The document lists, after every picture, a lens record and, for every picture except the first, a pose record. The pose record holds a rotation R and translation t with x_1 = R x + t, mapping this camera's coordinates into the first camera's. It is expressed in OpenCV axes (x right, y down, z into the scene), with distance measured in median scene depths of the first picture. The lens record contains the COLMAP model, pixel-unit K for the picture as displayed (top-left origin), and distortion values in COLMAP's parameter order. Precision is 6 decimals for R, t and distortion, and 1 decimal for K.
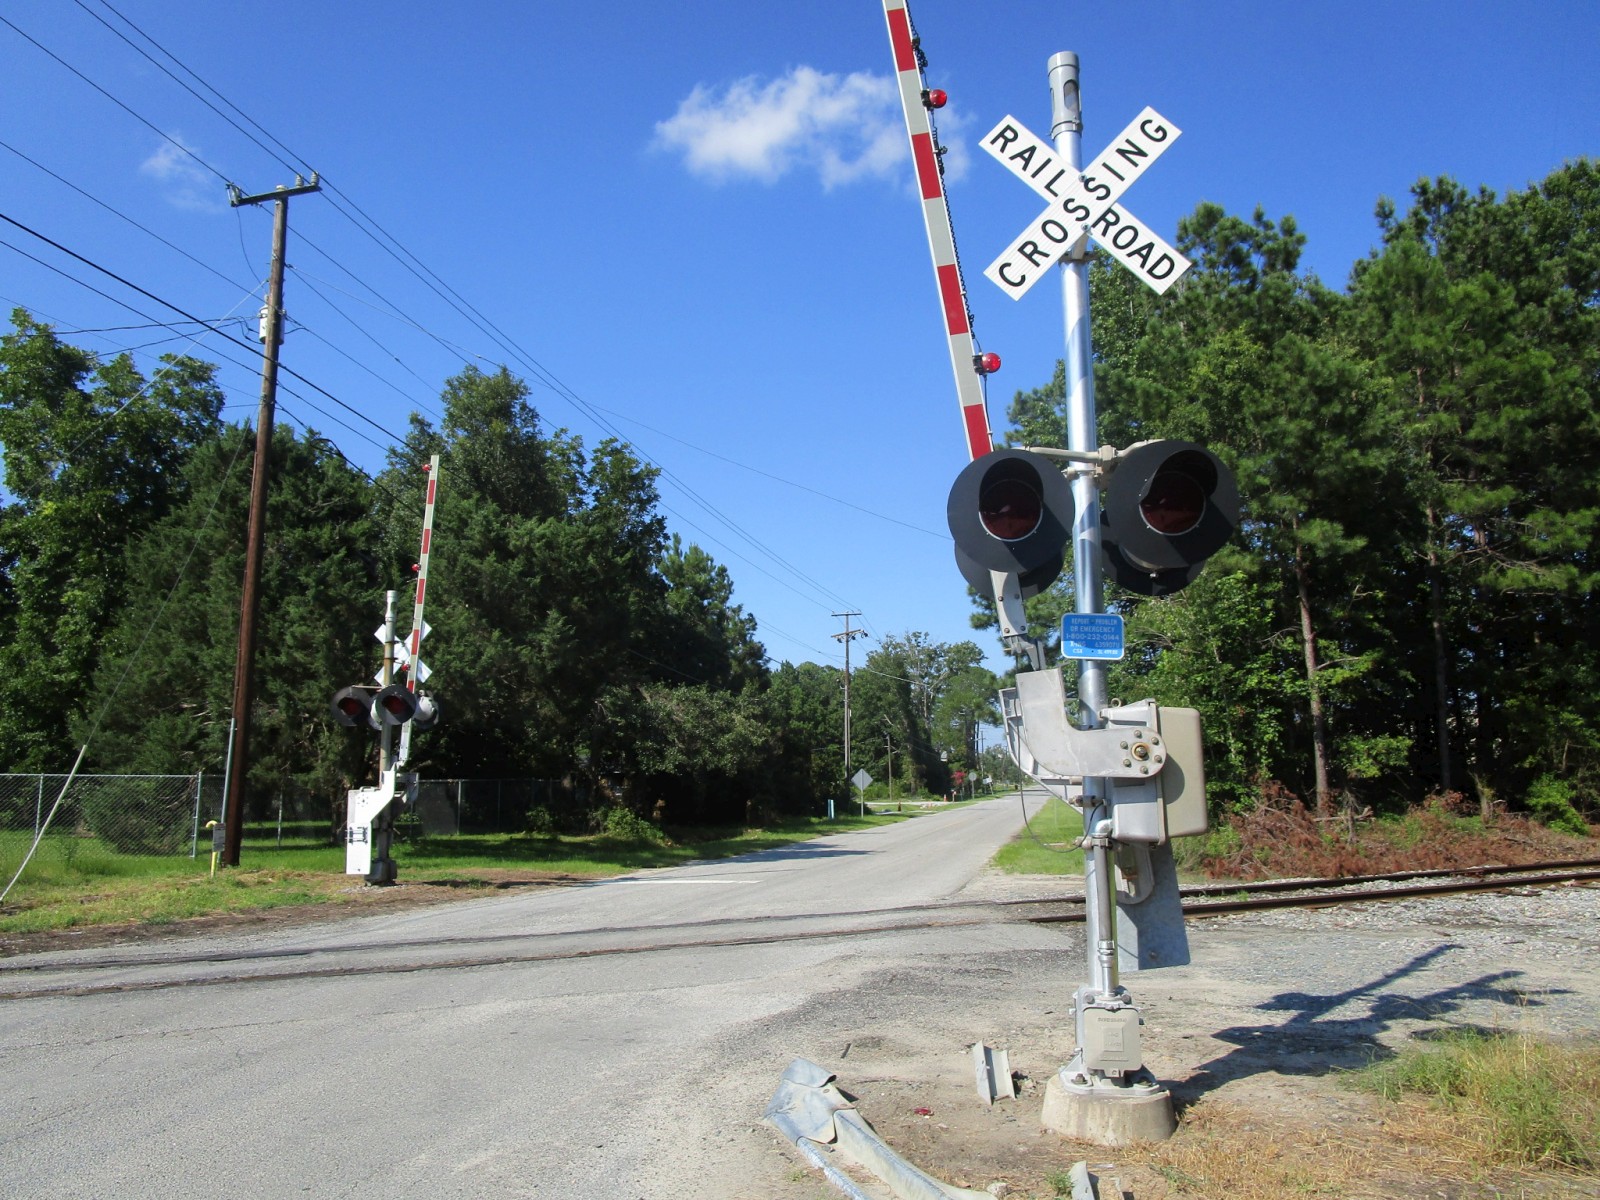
lens RADIAL K [[1162.2, 0, 800.0], [0, 1162.2, 600.0], [0, 0, 1]] dist [-0.020551, 0.008195]
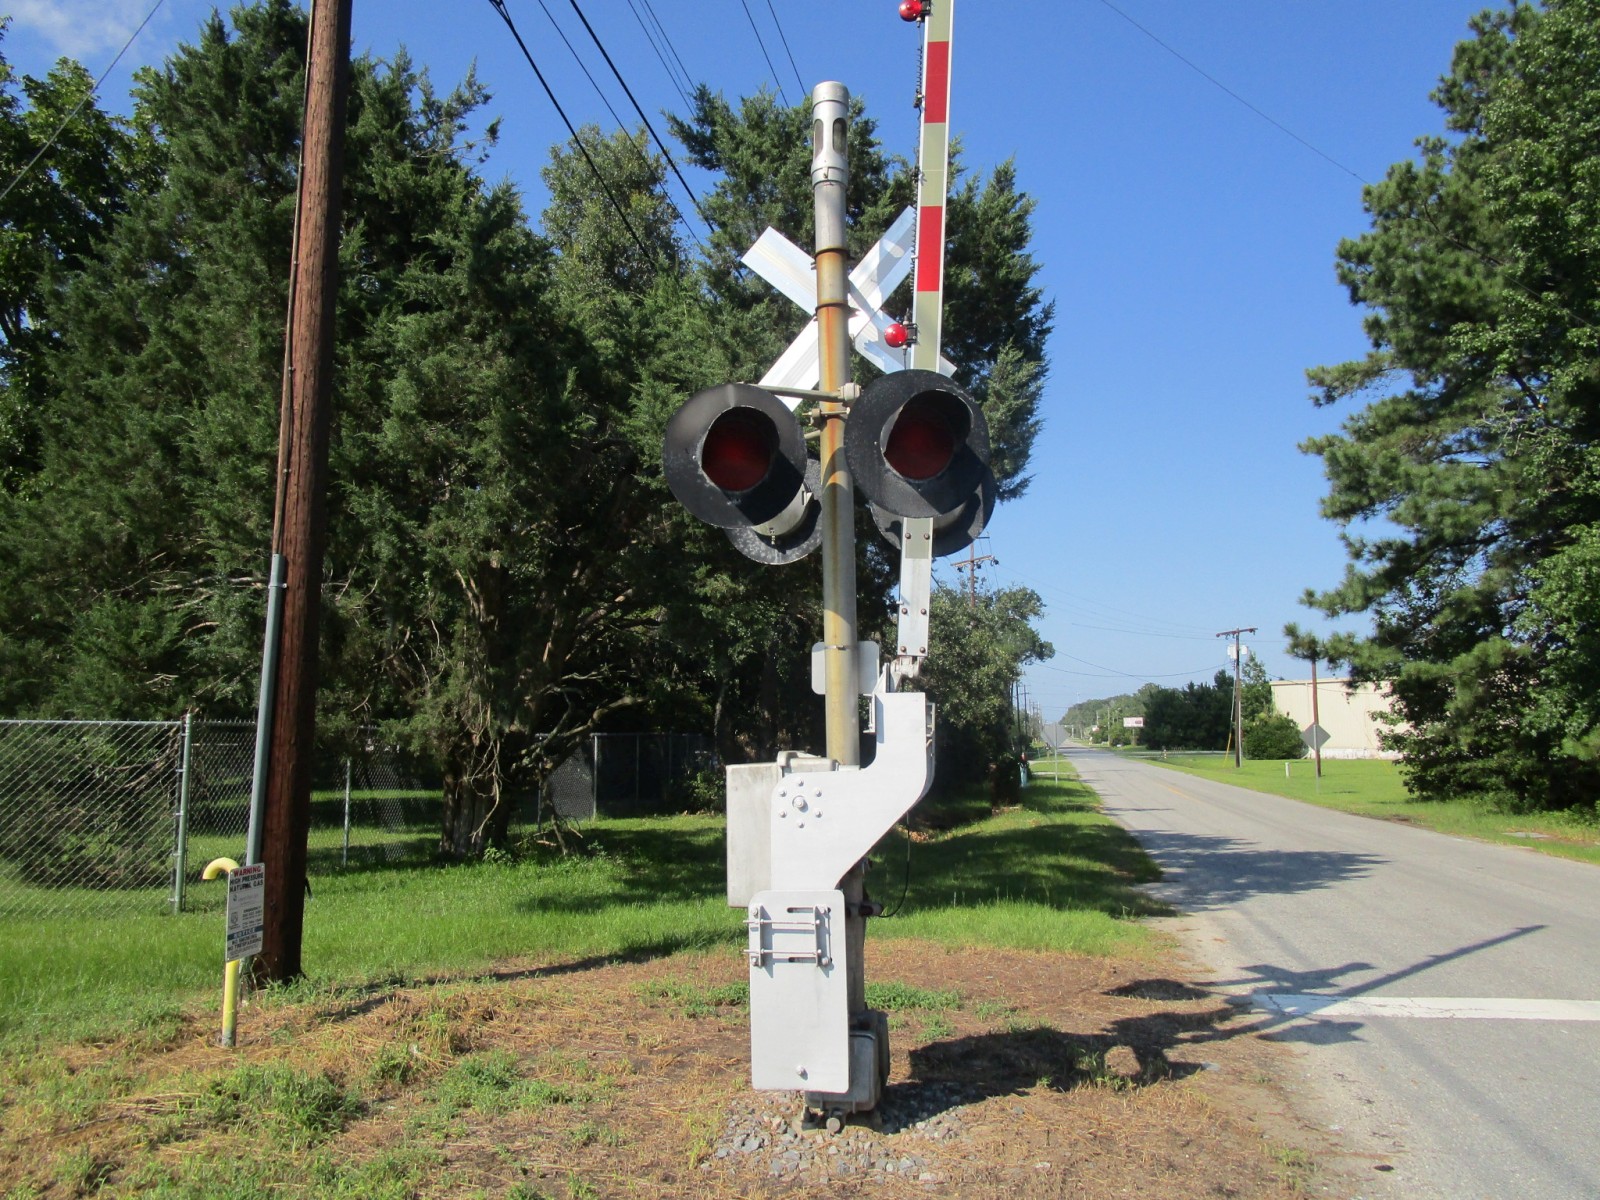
lens RADIAL K [[1132.0, 0, 800.0], [0, 1132.0, 600.0], [0, 0, 1]] dist [0.005687, 0.003681]
pose [[0.999960, 0.002362, 0.008588, -0.259192], [-0.002663, 0.999377, 0.035198, 0.080261], [-0.008499, -0.035219, 0.999343, 0.507597]]
